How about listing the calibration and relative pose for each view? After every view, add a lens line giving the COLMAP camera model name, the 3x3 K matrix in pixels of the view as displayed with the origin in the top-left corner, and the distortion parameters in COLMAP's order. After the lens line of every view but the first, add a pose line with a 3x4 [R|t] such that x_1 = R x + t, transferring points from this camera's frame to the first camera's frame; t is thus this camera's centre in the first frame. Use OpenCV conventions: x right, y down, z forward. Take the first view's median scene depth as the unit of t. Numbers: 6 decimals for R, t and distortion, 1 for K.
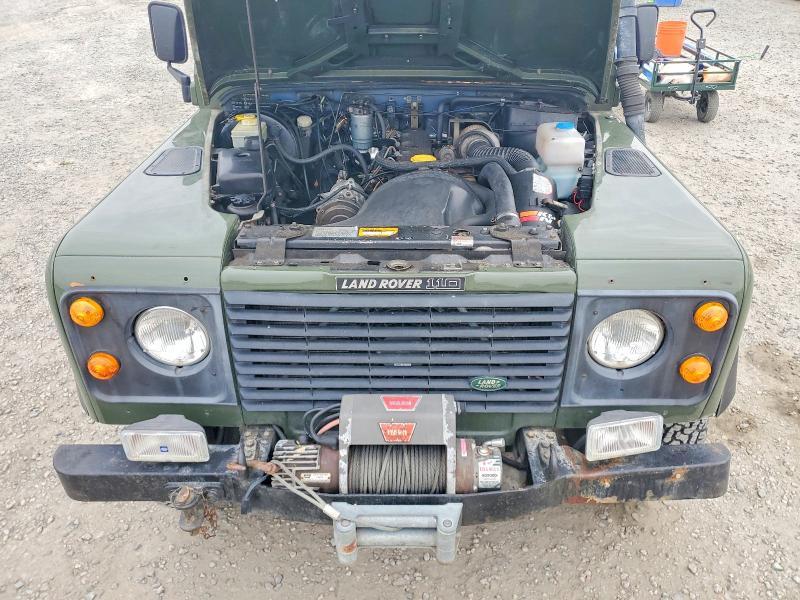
lens RADIAL K [[621.1, 0, 415.2], [0, 621.1, 295.6], [0, 0, 1]] dist [0.002901, 0.003860]
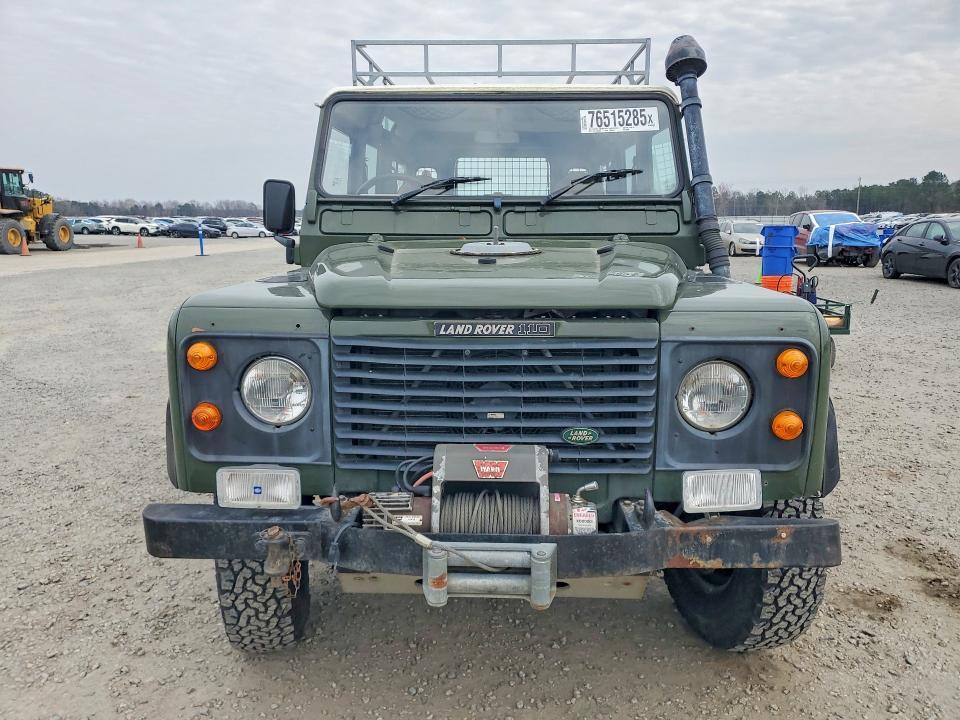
lens RADIAL K [[726.4, 0, 480.0], [0, 726.4, 360.0], [0, 0, 1]] dist [0.009553, -0.002745]
pose [[0.999403, 0.003423, -0.034365, -0.005310], [-0.014673, 0.942889, -0.332784, 0.415670], [0.031263, 0.333090, 0.942377, -0.157396]]
